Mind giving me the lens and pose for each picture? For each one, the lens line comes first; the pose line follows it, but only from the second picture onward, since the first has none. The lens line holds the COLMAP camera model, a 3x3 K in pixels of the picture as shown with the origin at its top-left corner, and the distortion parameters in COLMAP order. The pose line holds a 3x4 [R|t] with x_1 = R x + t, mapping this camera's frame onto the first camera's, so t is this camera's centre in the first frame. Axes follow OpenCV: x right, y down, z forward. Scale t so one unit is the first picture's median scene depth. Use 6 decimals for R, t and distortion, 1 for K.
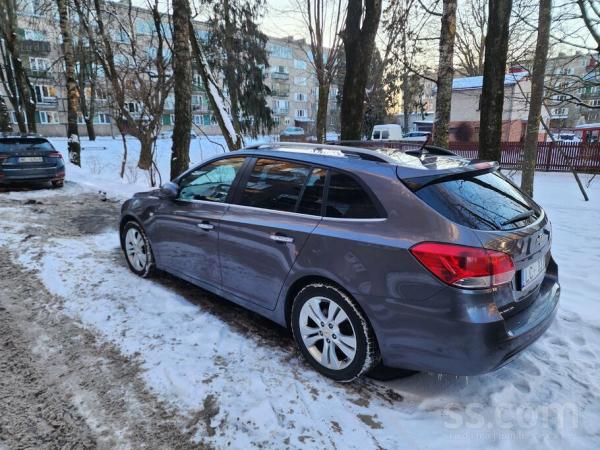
lens RADIAL K [[459.8, 0, 300.0], [0, 459.8, 225.0], [0, 0, 1]] dist [0.116812, -0.100846]
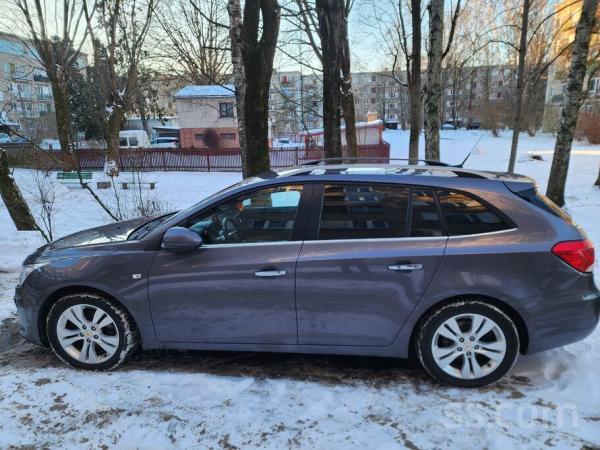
lens RADIAL K [[454.7, 0, 300.0], [0, 454.7, 225.0], [0, 0, 1]] dist [0.083077, -0.092380]
pose [[0.737102, -0.152576, 0.658332, -0.699870], [0.150944, 0.986739, 0.059684, -0.125836], [-0.658708, 0.055377, 0.750358, 0.374543]]
